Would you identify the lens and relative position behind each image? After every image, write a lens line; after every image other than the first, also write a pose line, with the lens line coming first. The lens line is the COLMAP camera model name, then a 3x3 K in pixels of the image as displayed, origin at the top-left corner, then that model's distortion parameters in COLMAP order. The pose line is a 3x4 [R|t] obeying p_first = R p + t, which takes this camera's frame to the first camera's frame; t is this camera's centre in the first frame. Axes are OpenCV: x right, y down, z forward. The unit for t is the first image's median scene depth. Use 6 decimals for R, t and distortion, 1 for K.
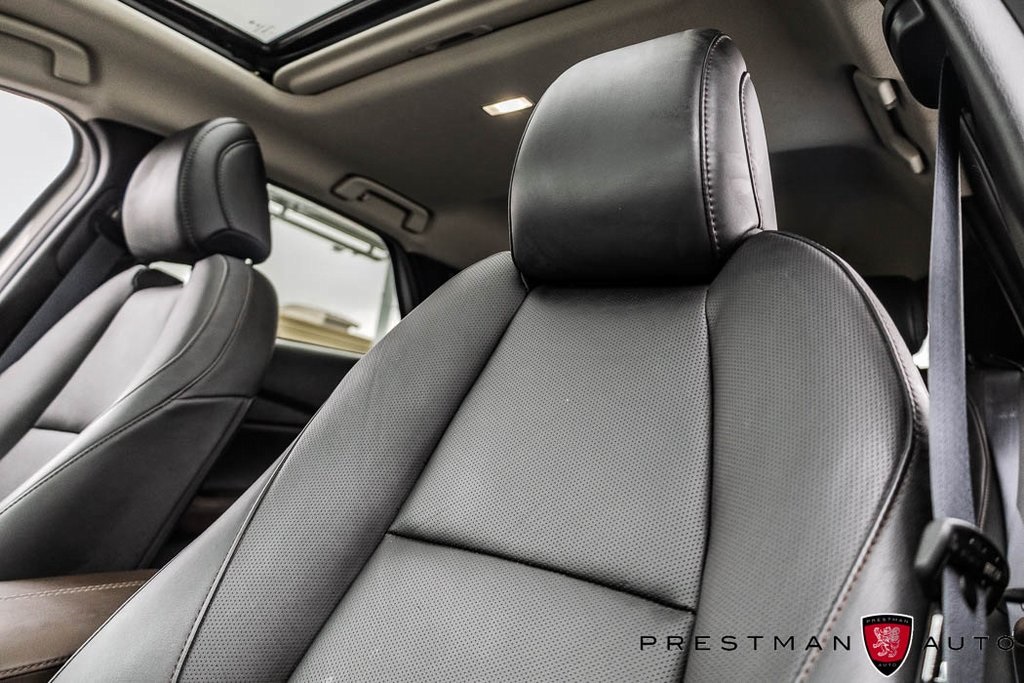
lens RADIAL K [[709.0, 0, 512.0], [0, 709.0, 341.5], [0, 0, 1]] dist [0.016427, 0.000717]
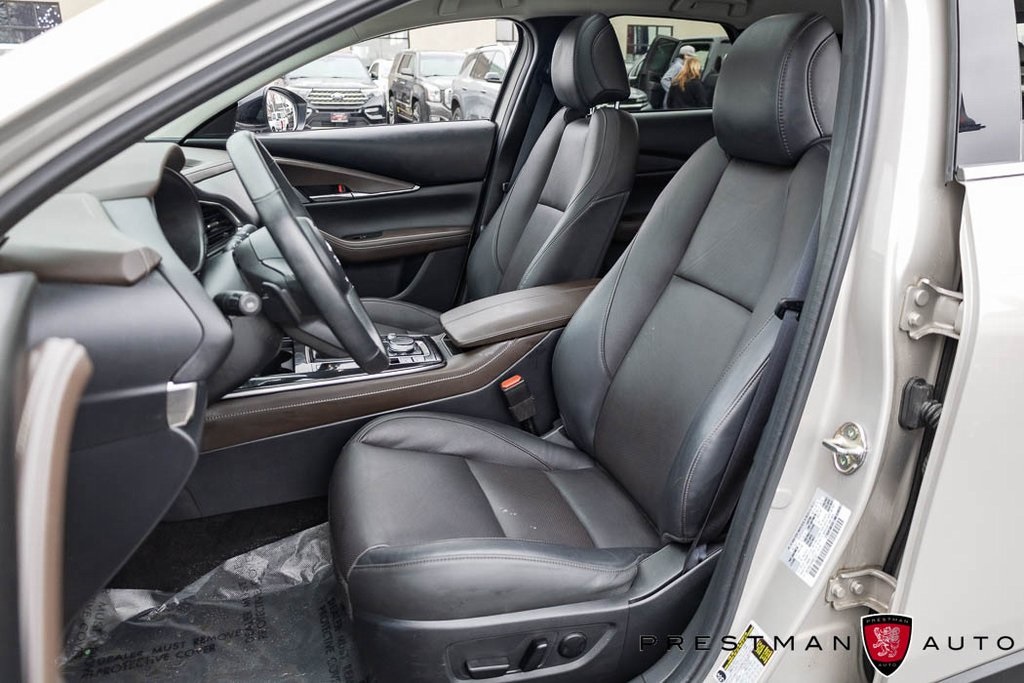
lens RADIAL K [[709.0, 0, 512.0], [0, 709.0, 341.5], [0, 0, 1]] dist [0.016427, 0.000717]
pose [[0.811438, 0.045746, -0.582645, 0.550979], [0.244047, 0.879332, 0.408920, -0.451637], [0.531045, -0.474007, 0.702359, -0.765431]]
